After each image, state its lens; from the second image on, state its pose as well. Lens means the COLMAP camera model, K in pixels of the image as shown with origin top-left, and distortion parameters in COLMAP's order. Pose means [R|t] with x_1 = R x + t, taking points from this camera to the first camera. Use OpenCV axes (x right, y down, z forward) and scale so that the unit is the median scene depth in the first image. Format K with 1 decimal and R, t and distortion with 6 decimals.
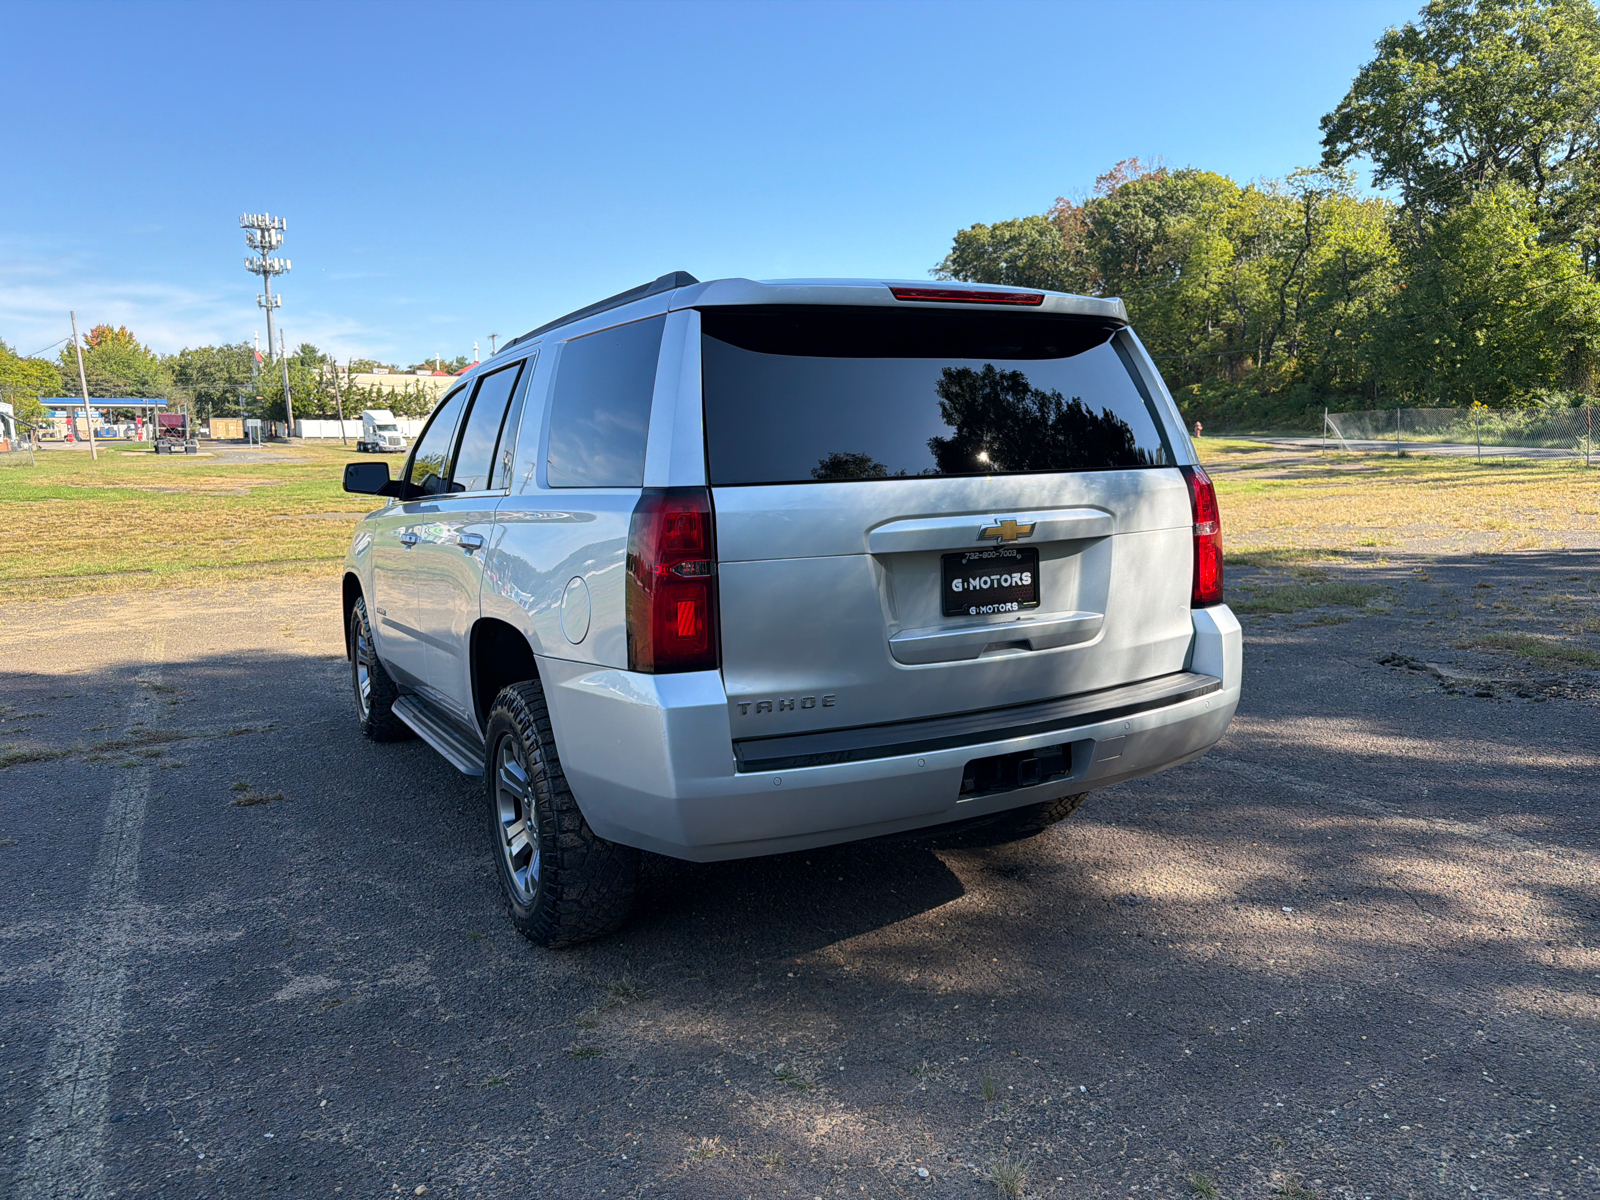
lens RADIAL K [[1132.7, 0, 796.2], [0, 1132.7, 610.1], [0, 0, 1]] dist [0.021974, -0.029179]
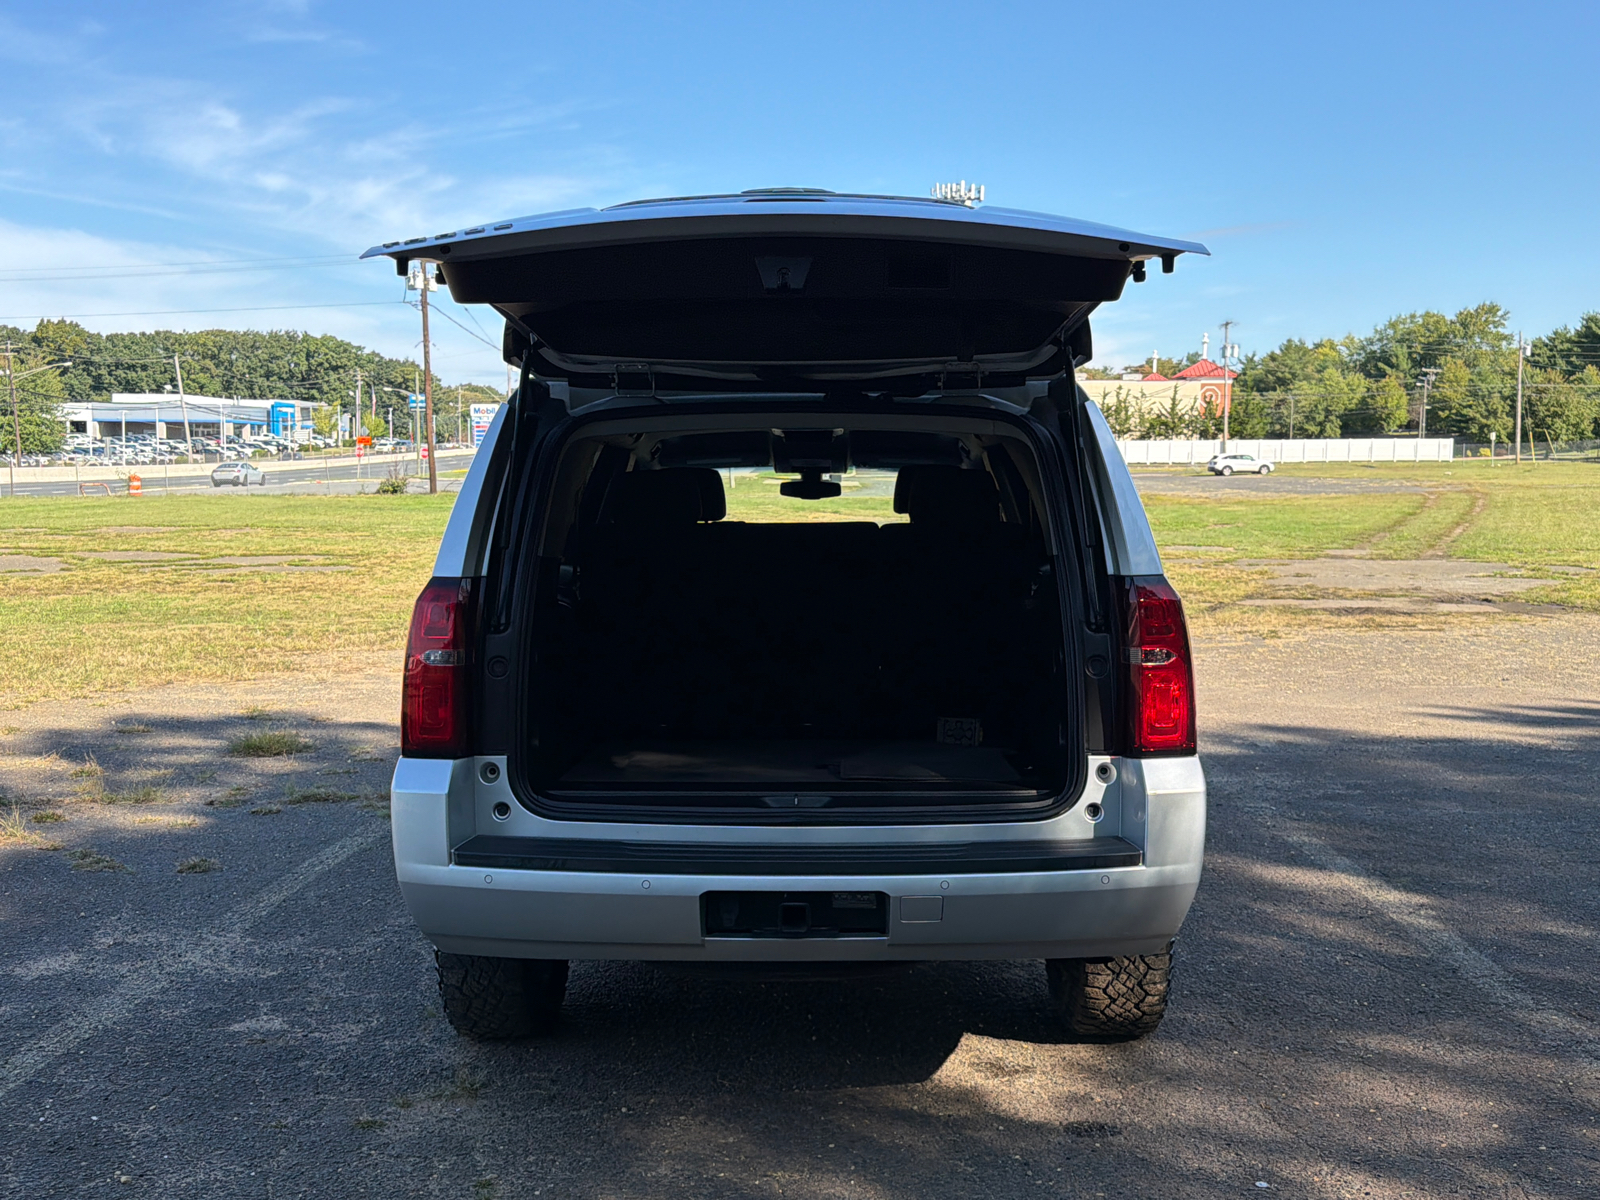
lens RADIAL K [[1600.1, 0, 808.0], [0, 1600.1, 615.2], [0, 0, 1]] dist [0.019951, 0.000000]
pose [[0.862367, 0.059264, -0.502804, 0.611858], [-0.087175, 0.995674, -0.032157, -0.038034], [0.498723, 0.071563, 0.863802, -0.059255]]
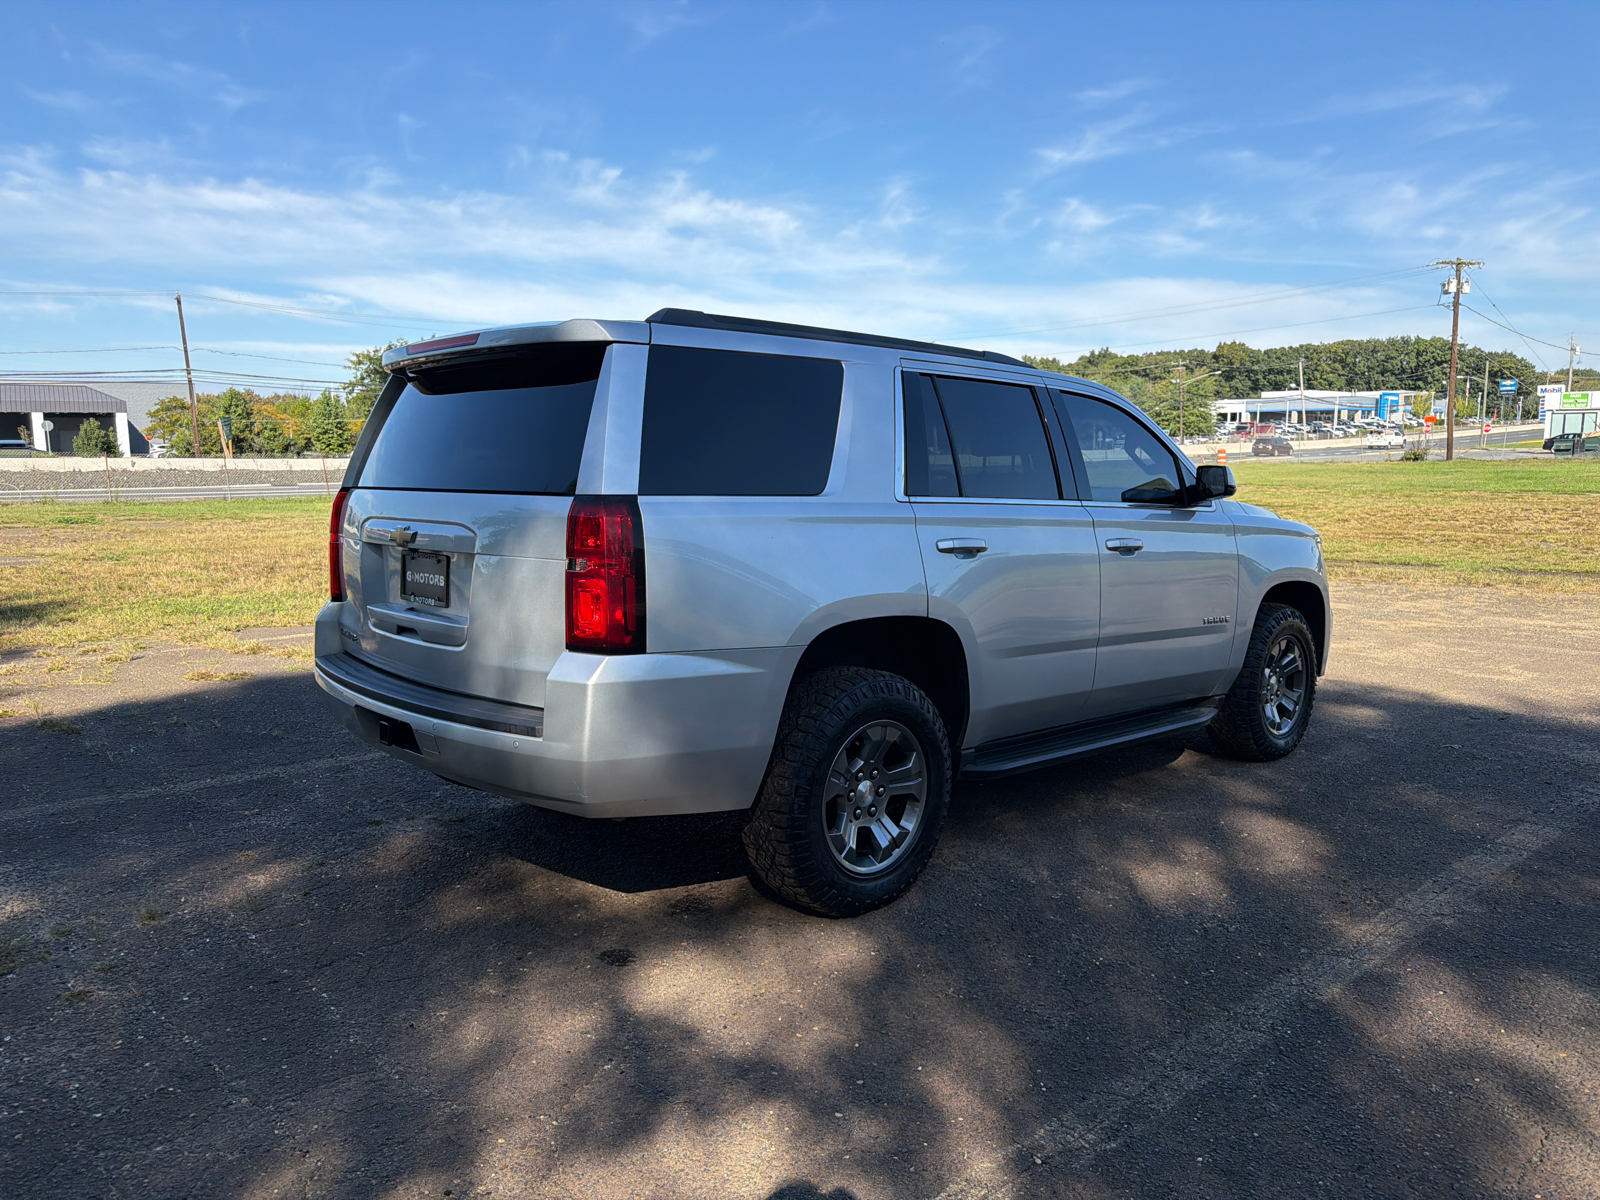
lens RADIAL K [[1132.7, 0, 799.8], [0, 1132.7, 620.2], [0, 0, 1]] dist [0.021974, -0.029179]
pose [[0.241498, 0.151997, -0.958423, 1.099853], [-0.135435, 0.983270, 0.121812, -0.140075], [0.960904, 0.100387, 0.258043, 0.818383]]
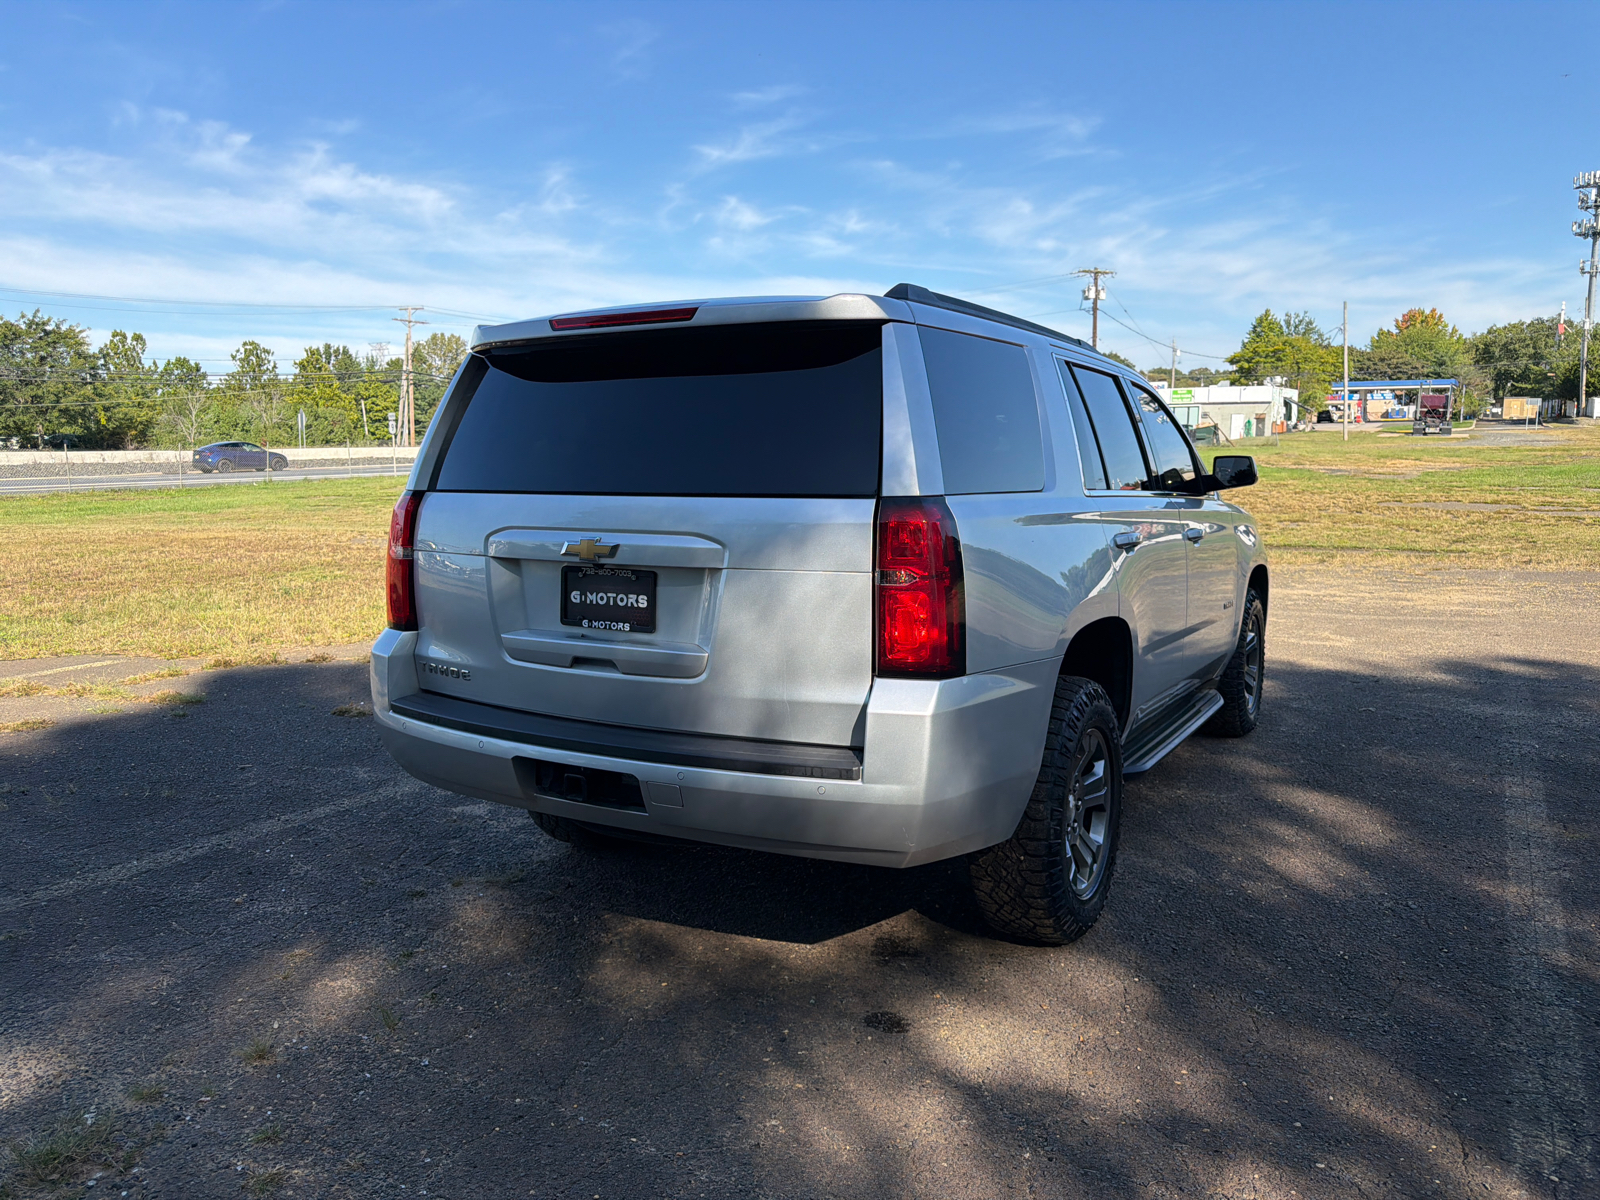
lens RADIAL K [[1132.7, 0, 794.2], [0, 1132.7, 600.5], [0, 0, 1]] dist [0.021974, -0.029179]
pose [[0.507020, 0.127358, -0.852473, 0.855278], [-0.119825, 0.989835, 0.076612, -0.092484], [0.853565, 0.063304, 0.517126, 0.468923]]
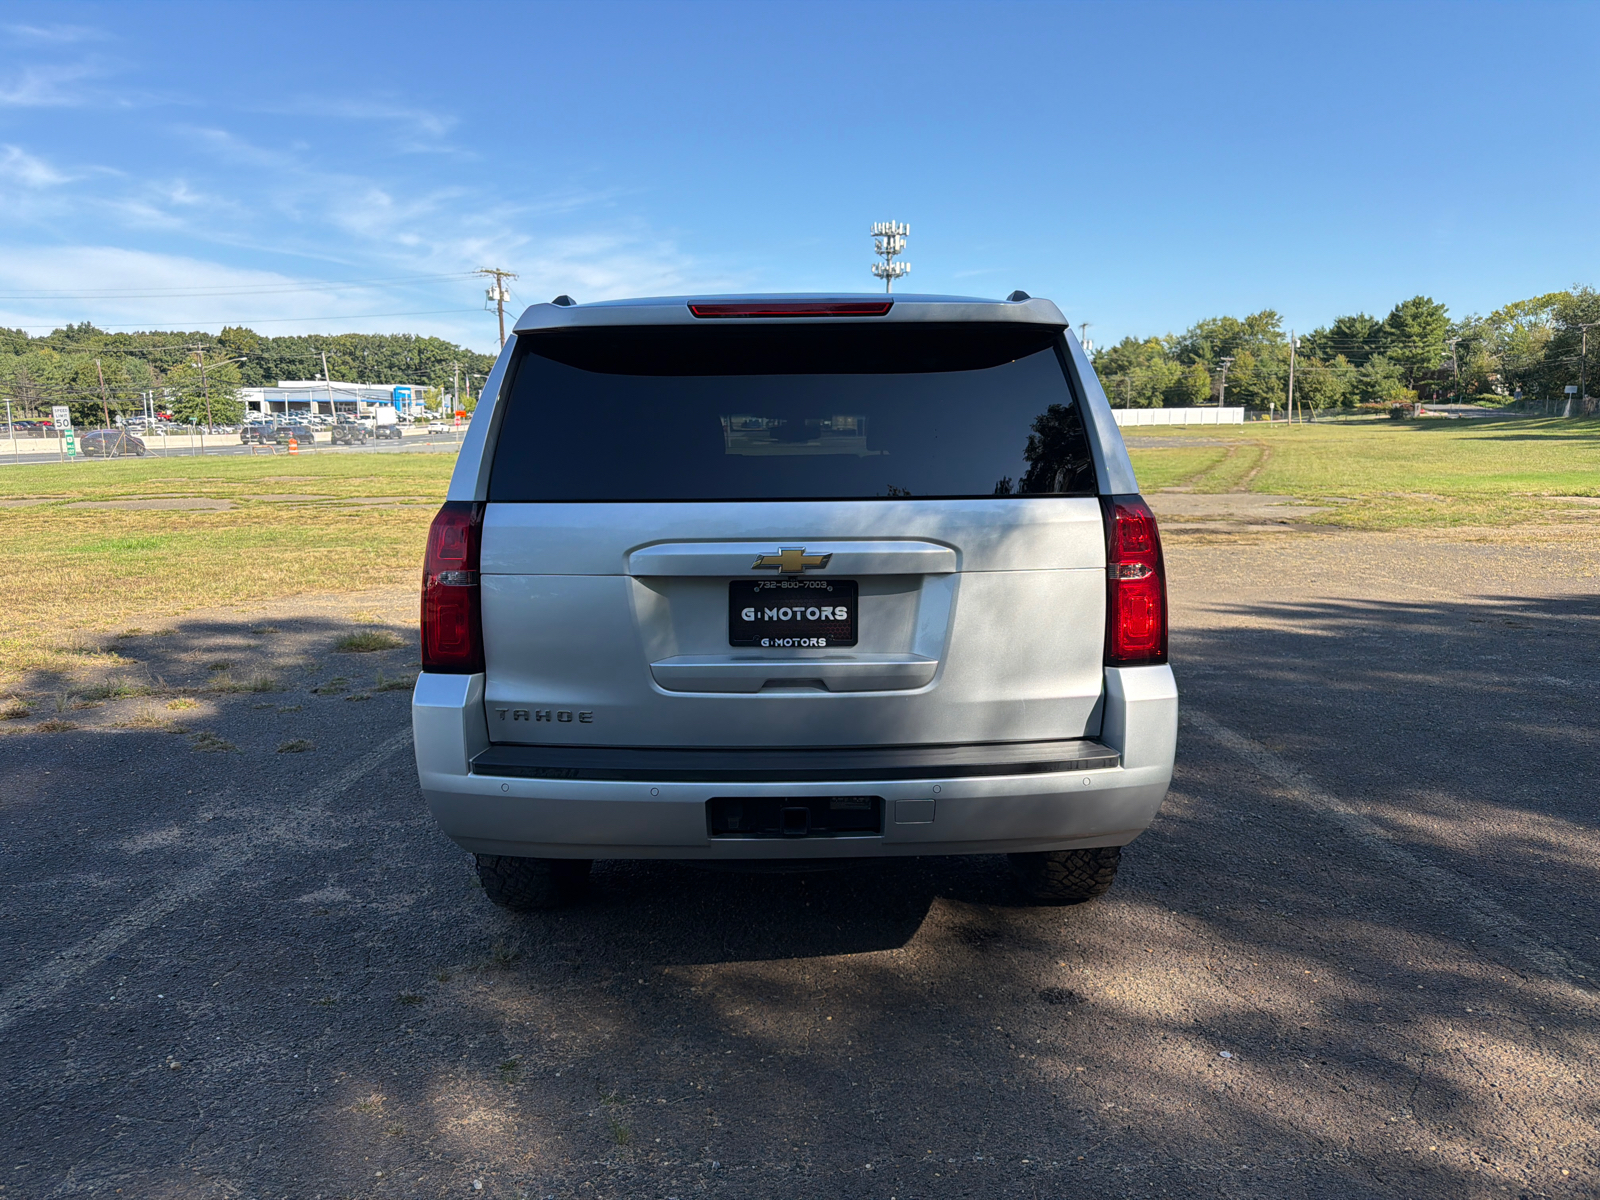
lens RADIAL K [[1132.7, 0, 807.1], [0, 1132.7, 610.8], [0, 0, 1]] dist [0.021974, -0.029179]
pose [[0.873188, 0.083419, -0.480192, 0.479816], [-0.078591, 0.996450, 0.030193, -0.042932], [0.481006, 0.011375, 0.876644, 0.140882]]
